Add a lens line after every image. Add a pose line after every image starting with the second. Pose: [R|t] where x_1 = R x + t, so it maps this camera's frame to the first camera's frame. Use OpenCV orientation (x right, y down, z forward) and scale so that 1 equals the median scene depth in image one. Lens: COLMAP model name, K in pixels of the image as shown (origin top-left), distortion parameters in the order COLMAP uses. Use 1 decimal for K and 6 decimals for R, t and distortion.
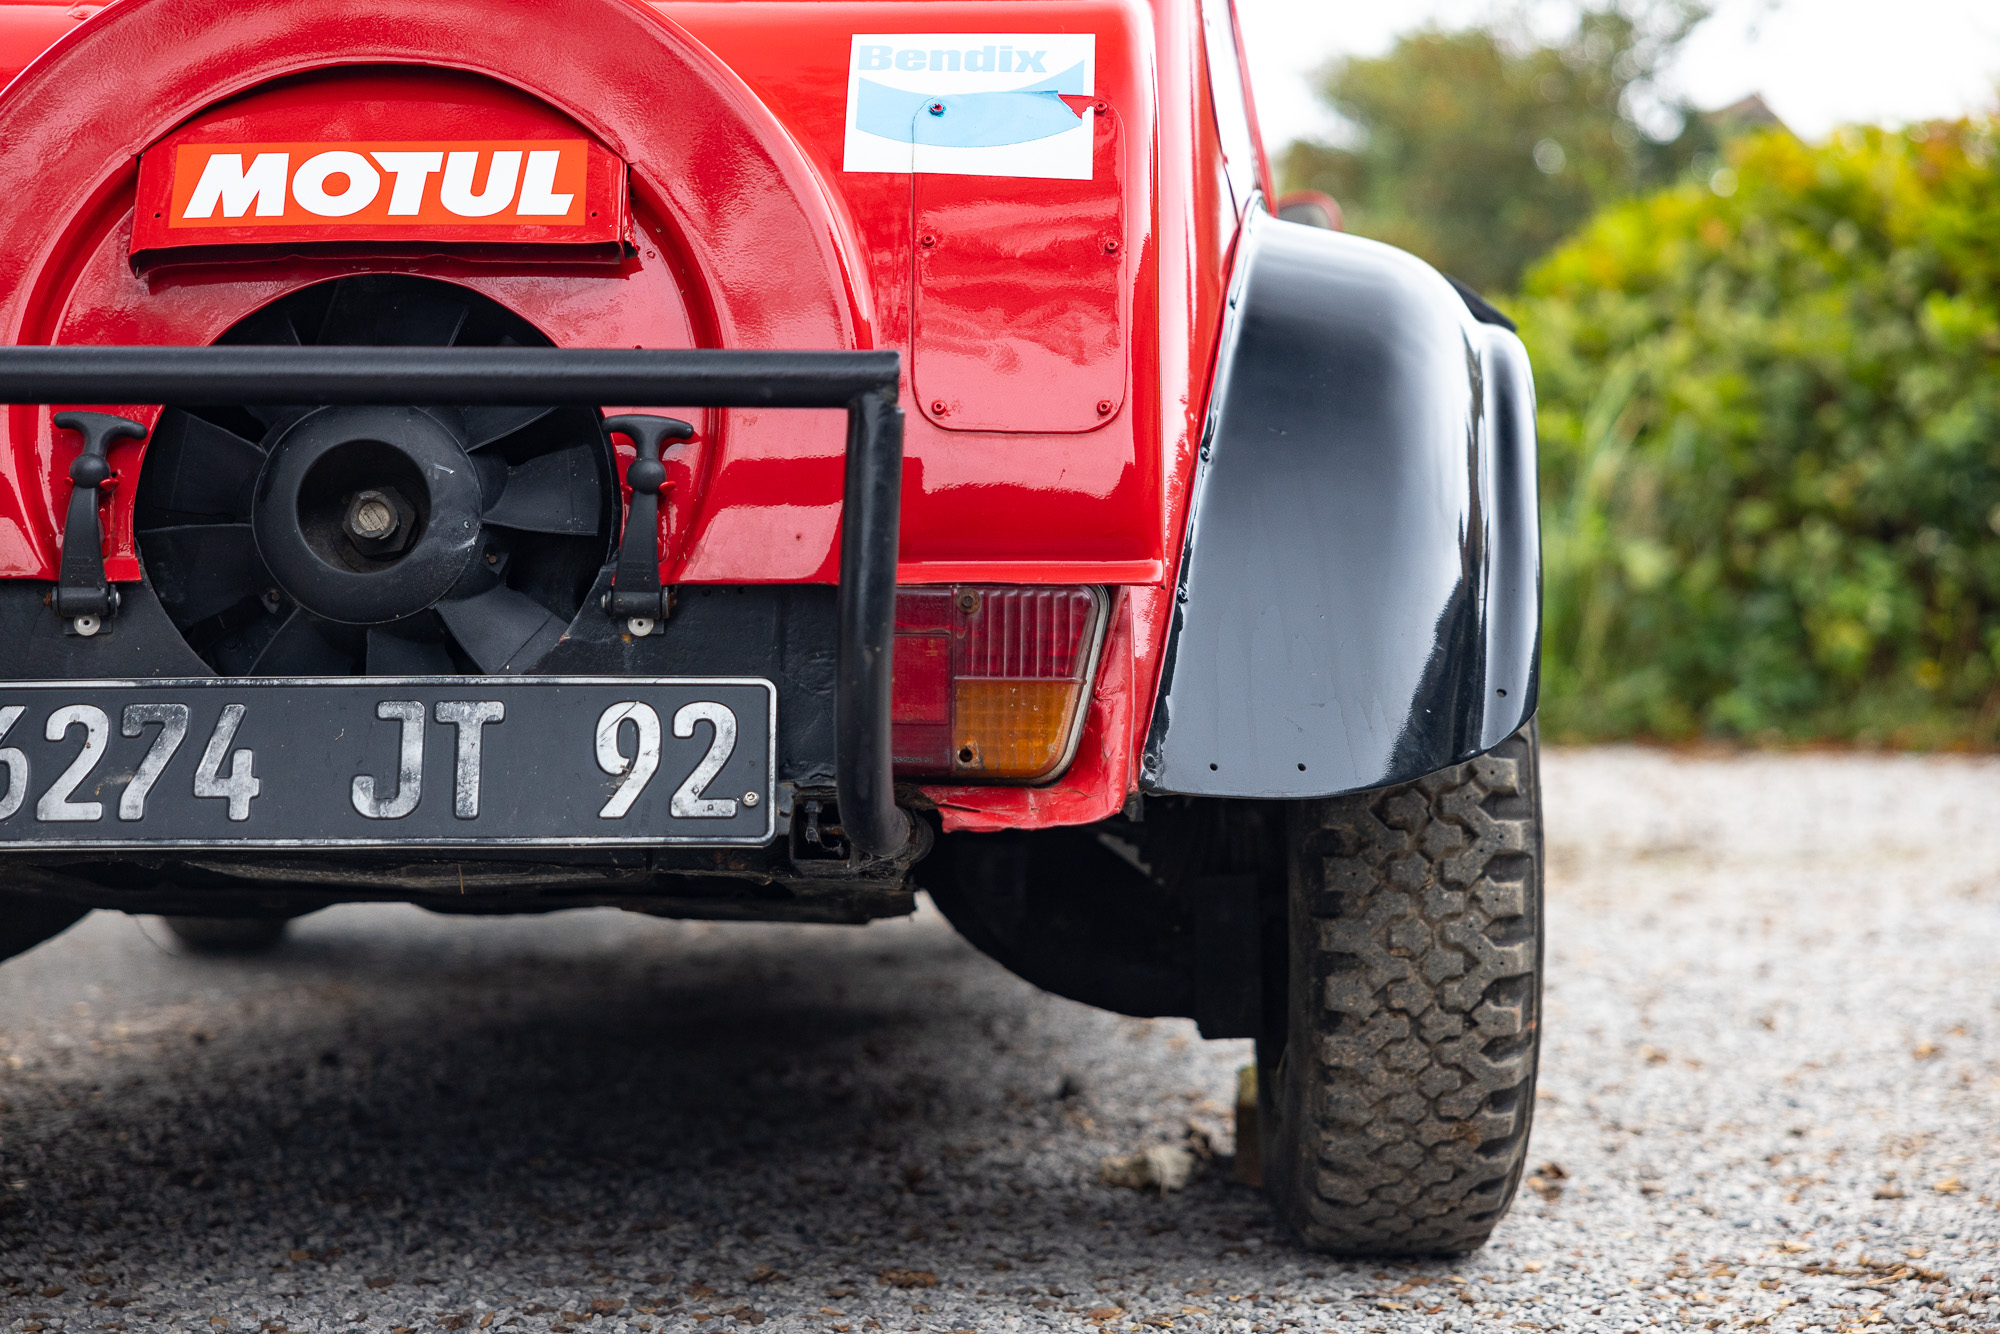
lens RADIAL K [[3821.8, 0, 1000.0], [0, 3821.8, 667.0], [0, 0, 1]] dist [0.028778, 0.123996]
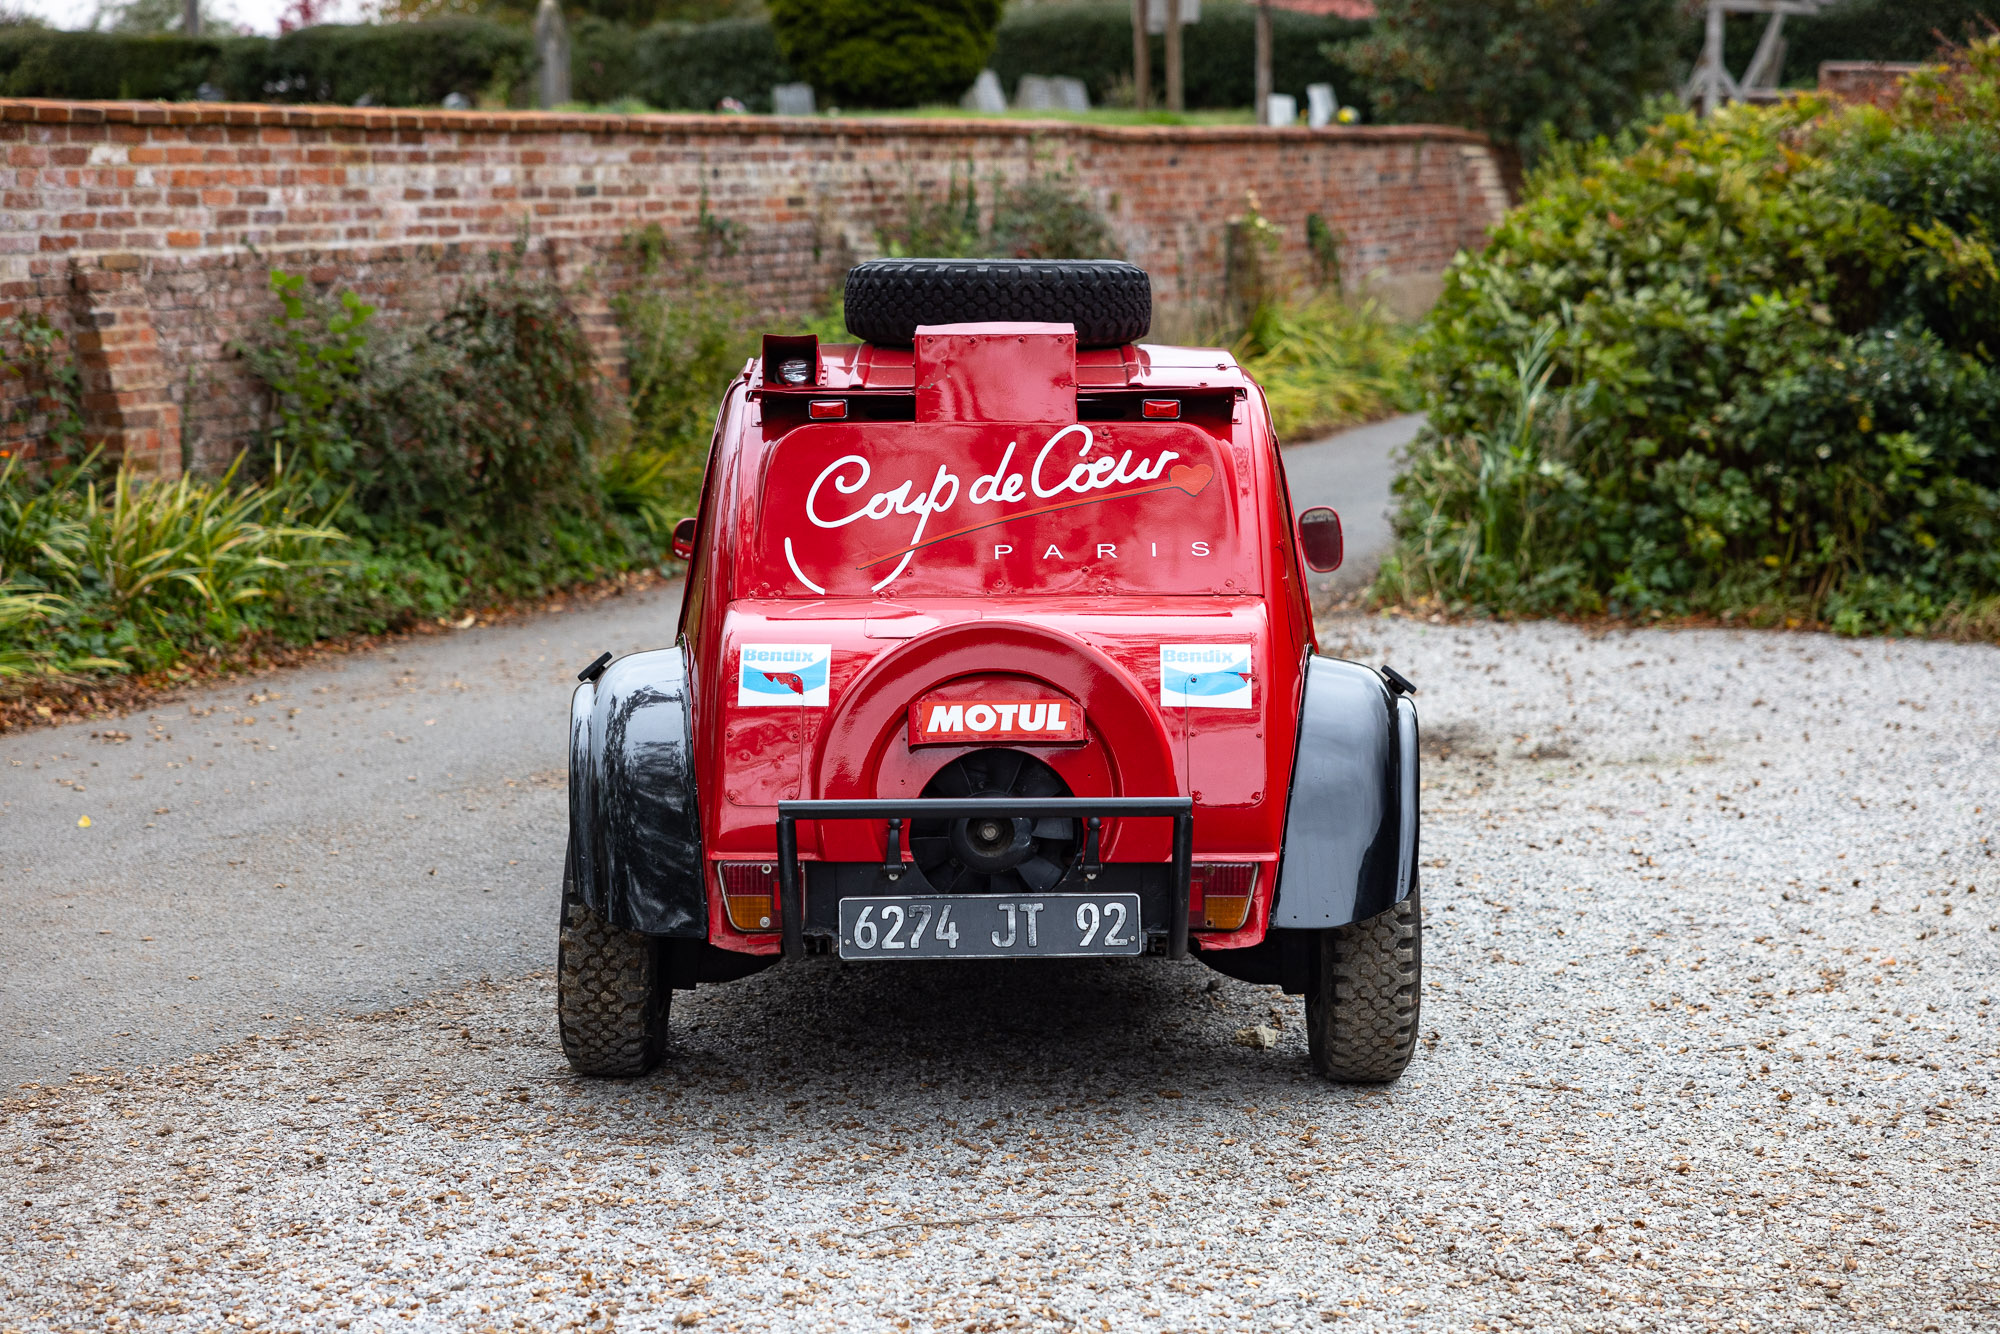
lens RADIAL K [[4023.2, 0, 1000.0], [0, 4023.2, 667.0], [0, 0, 1]] dist [-0.006694, -0.048562]
pose [[0.999965, -0.006597, 0.005181, -0.173684], [0.006082, 0.995582, 0.093695, -0.435106], [-0.005776, -0.093661, 0.995587, -1.898039]]
